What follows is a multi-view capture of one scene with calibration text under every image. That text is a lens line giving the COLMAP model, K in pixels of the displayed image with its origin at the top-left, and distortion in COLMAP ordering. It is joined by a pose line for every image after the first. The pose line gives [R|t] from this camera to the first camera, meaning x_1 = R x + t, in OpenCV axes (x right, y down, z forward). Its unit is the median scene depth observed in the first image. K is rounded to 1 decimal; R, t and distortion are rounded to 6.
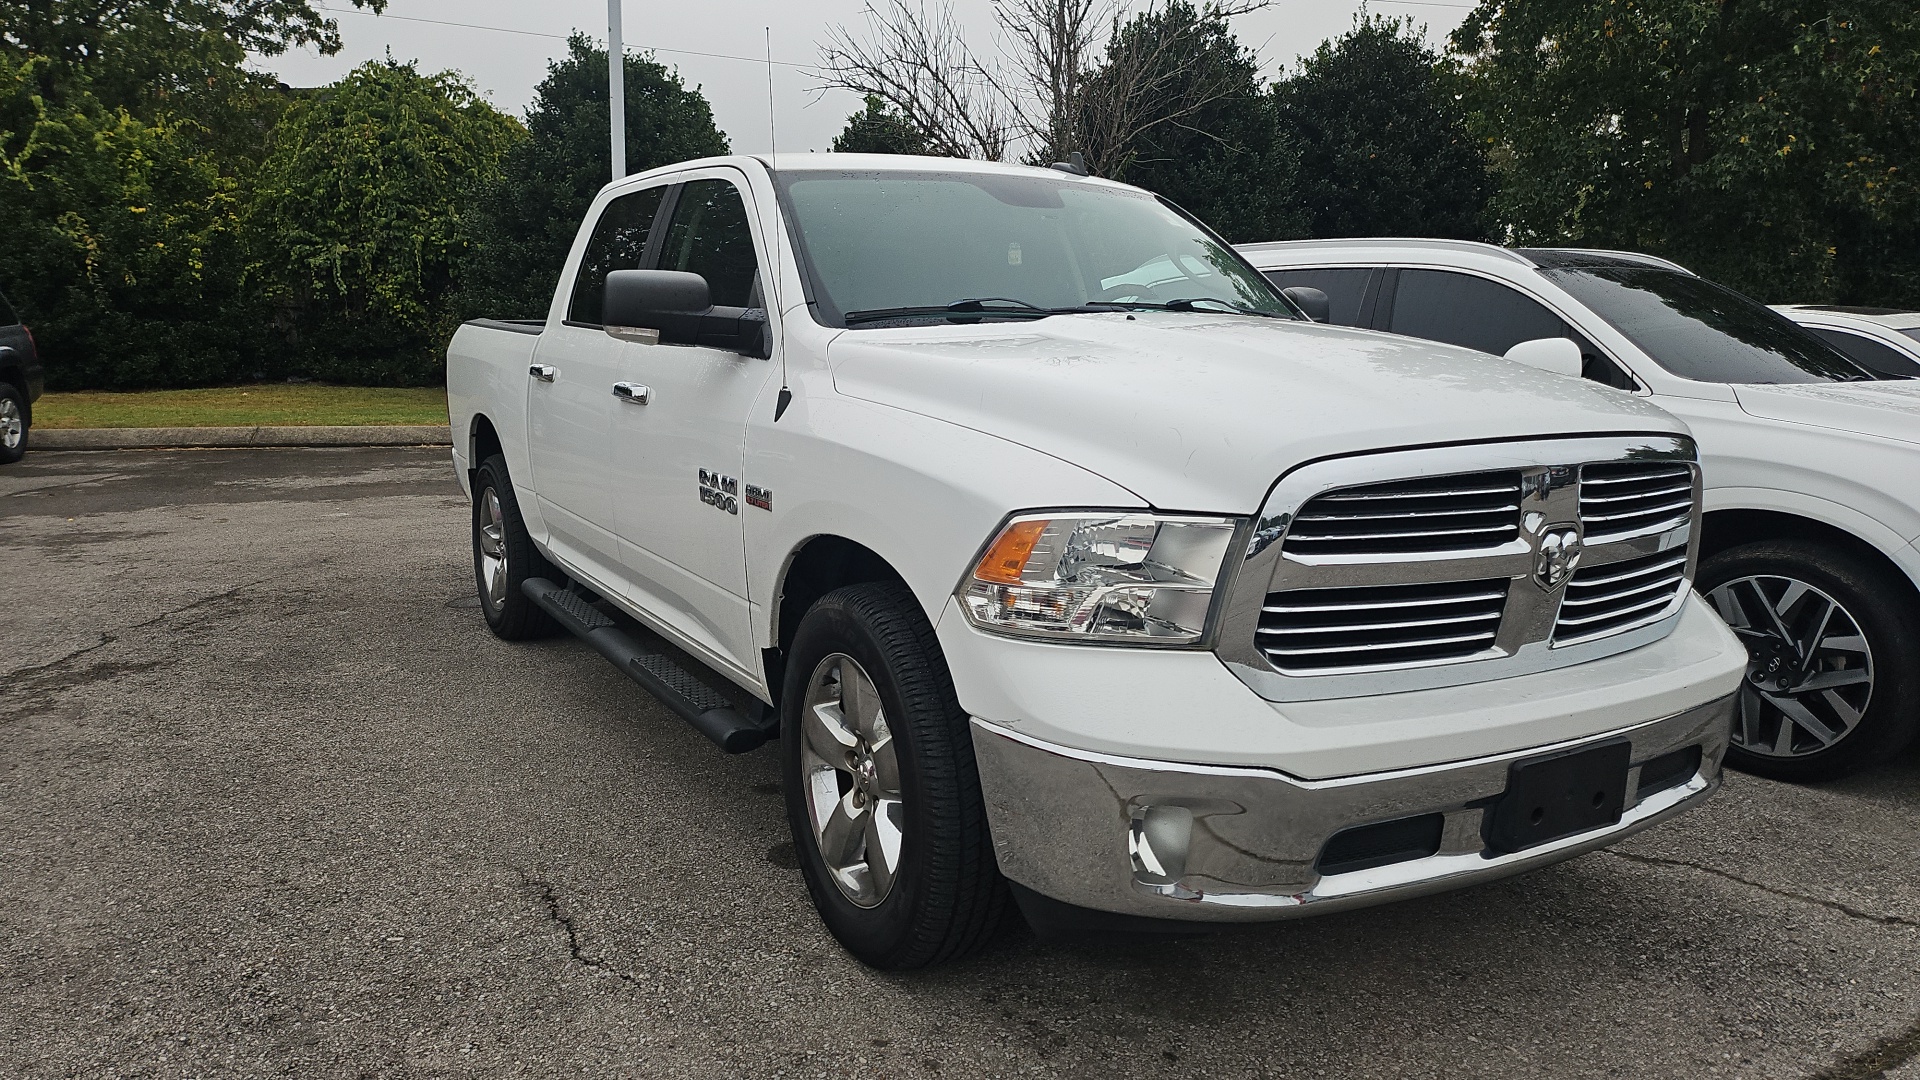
lens RADIAL K [[1368.8, 0, 961.5], [0, 1368.8, 532.9], [0, 0, 1]] dist [0.064609, -0.063159]
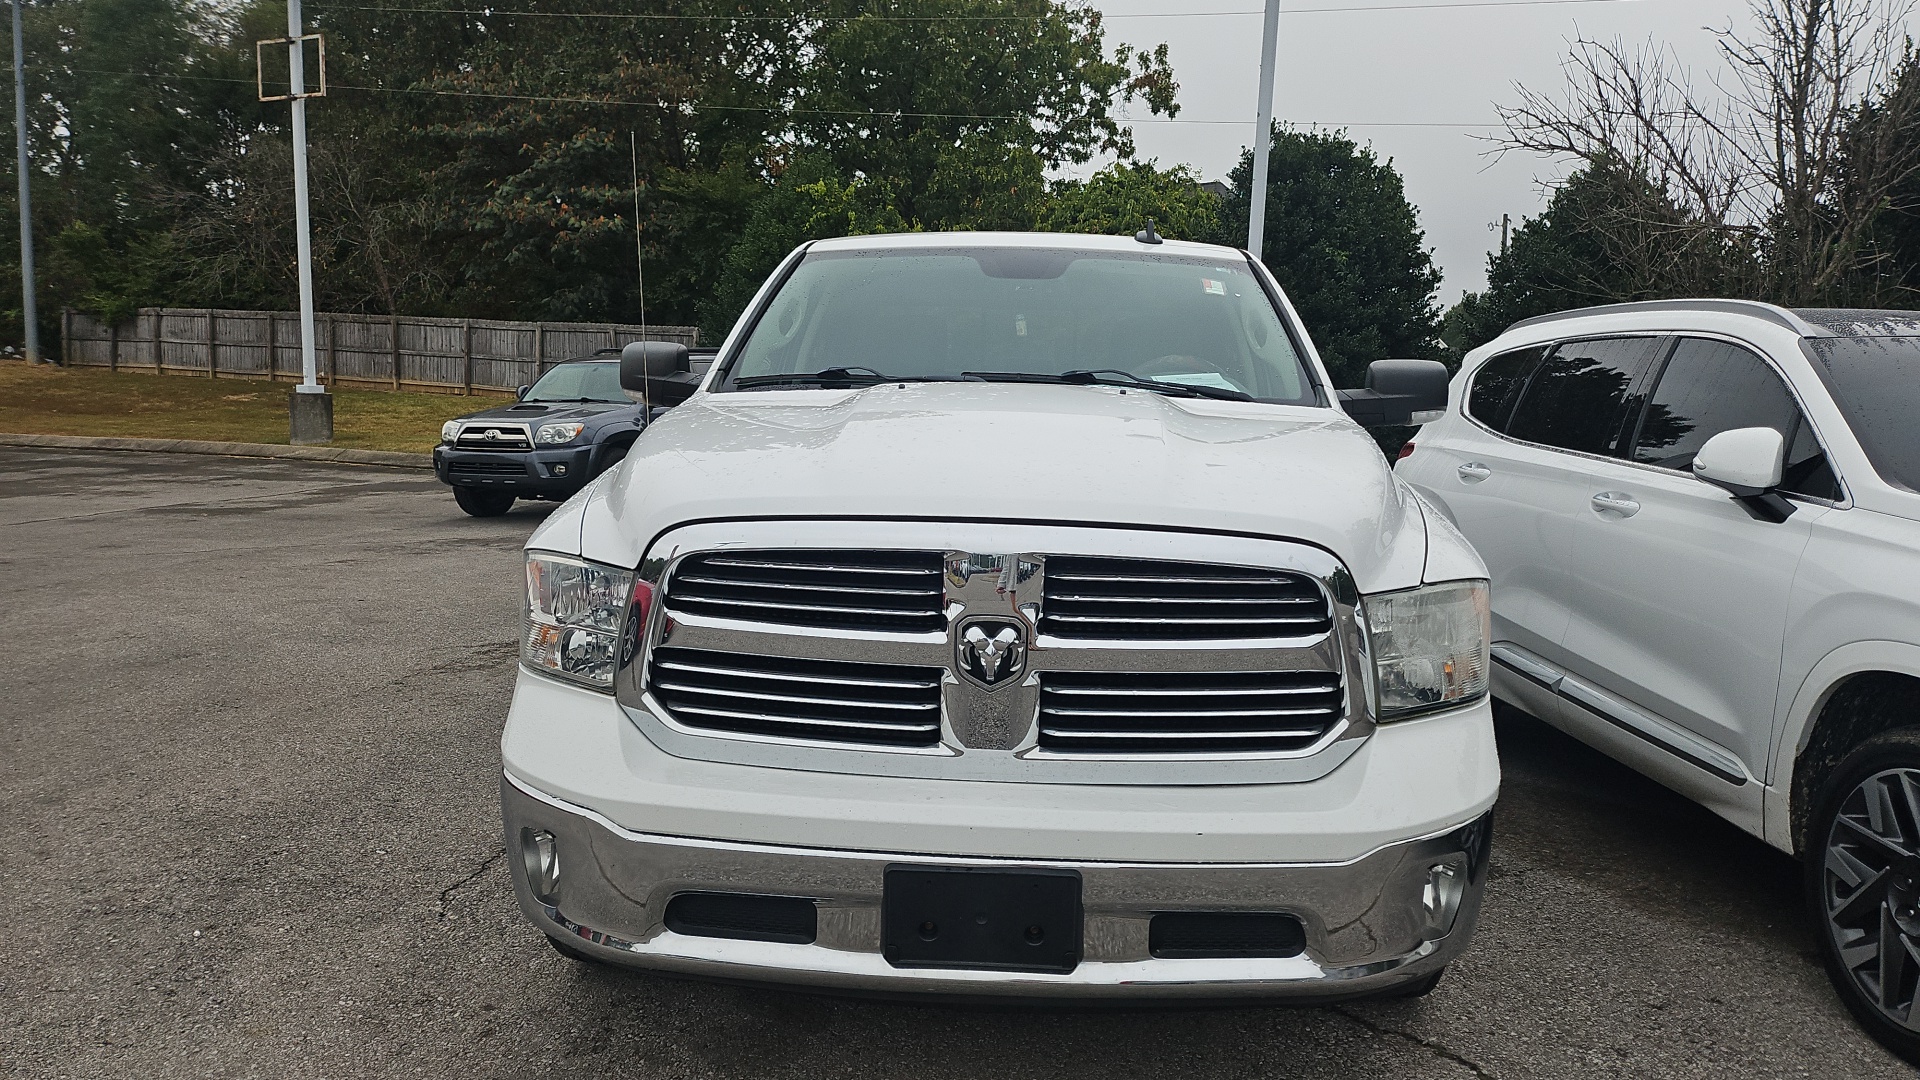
lens RADIAL K [[1368.8, 0, 977.9], [0, 1368.8, 559.3], [0, 0, 1]] dist [0.064609, -0.063159]
pose [[0.832828, 0.082228, -0.547390, 0.560229], [-0.101812, 0.994789, -0.005467, -0.023338], [0.544088, 0.060284, 0.836860, 0.148613]]
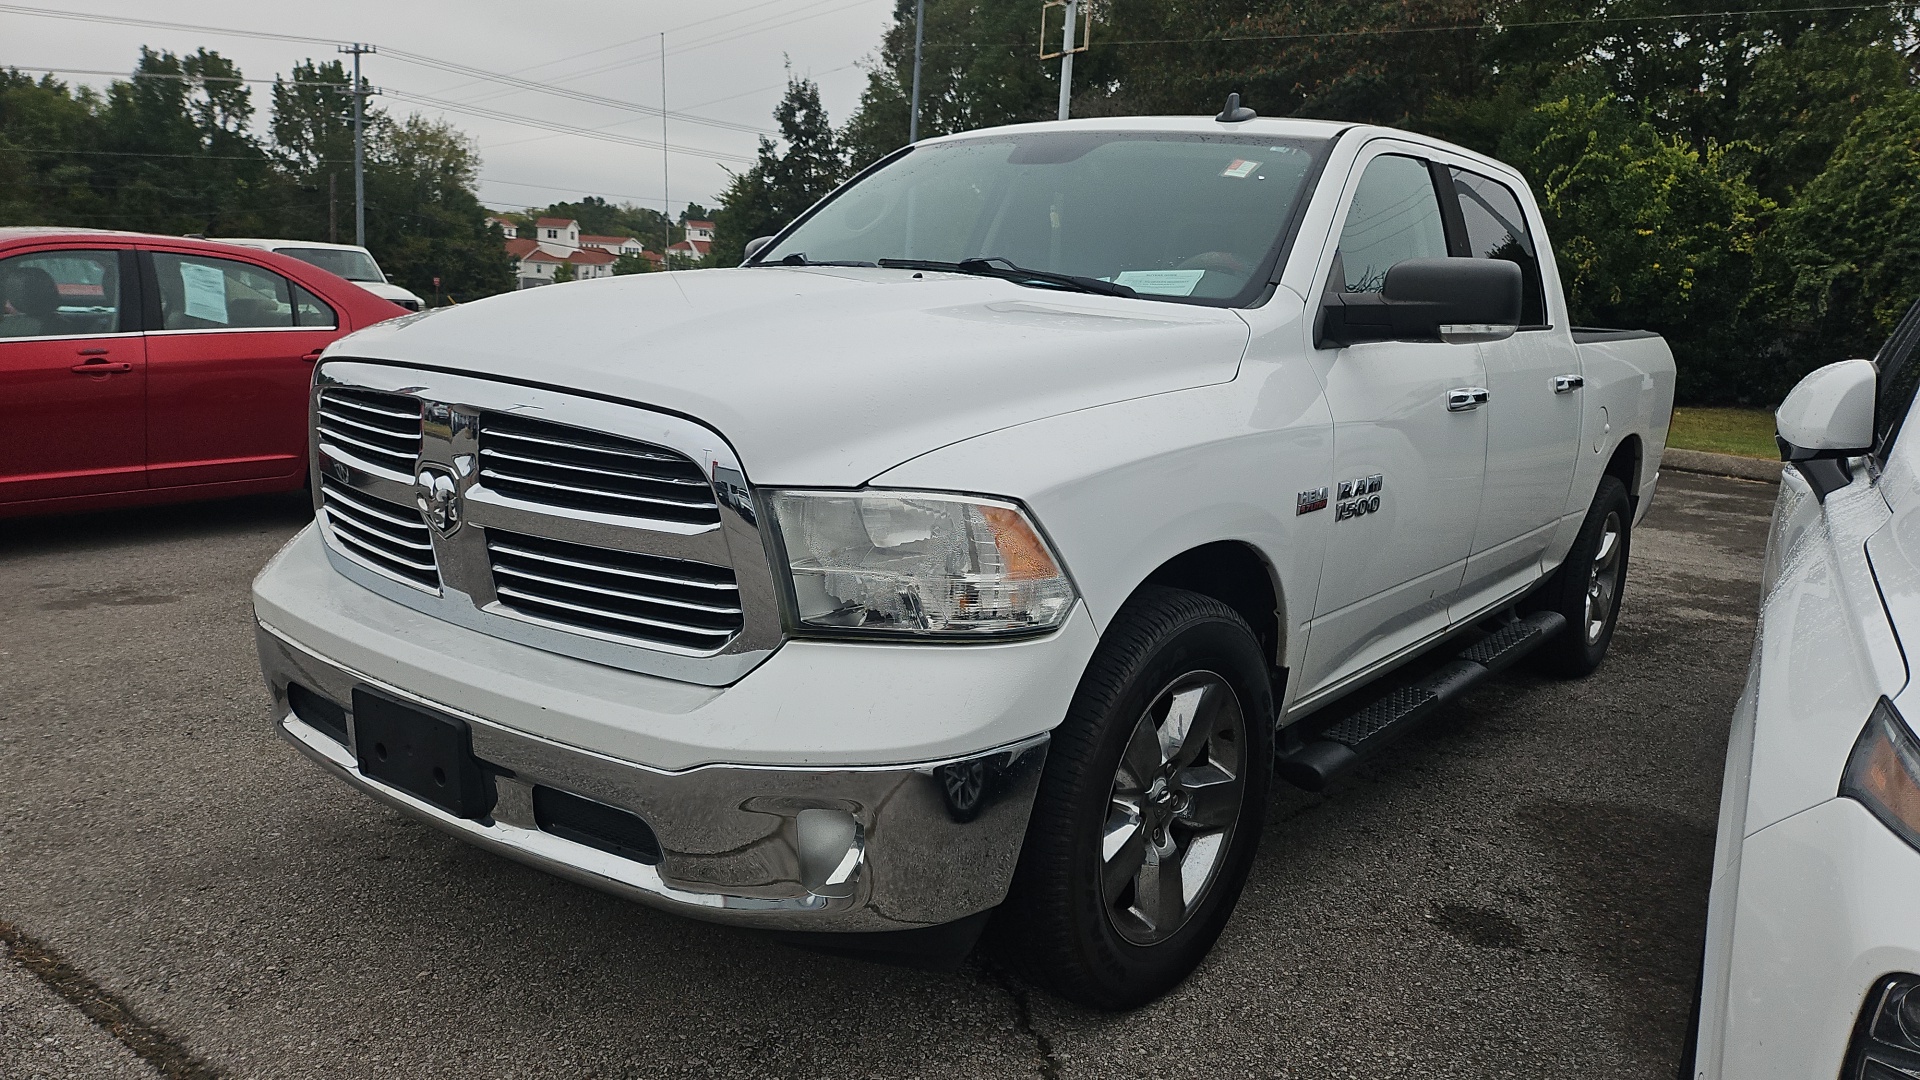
lens RADIAL K [[1368.8, 0, 955.7], [0, 1368.8, 541.1], [0, 0, 1]] dist [0.064609, -0.063159]
pose [[0.375053, 0.178434, -0.909668, 0.868274], [-0.195858, 0.974400, 0.110380, -0.077586], [0.906077, 0.136767, 0.400399, 0.581705]]
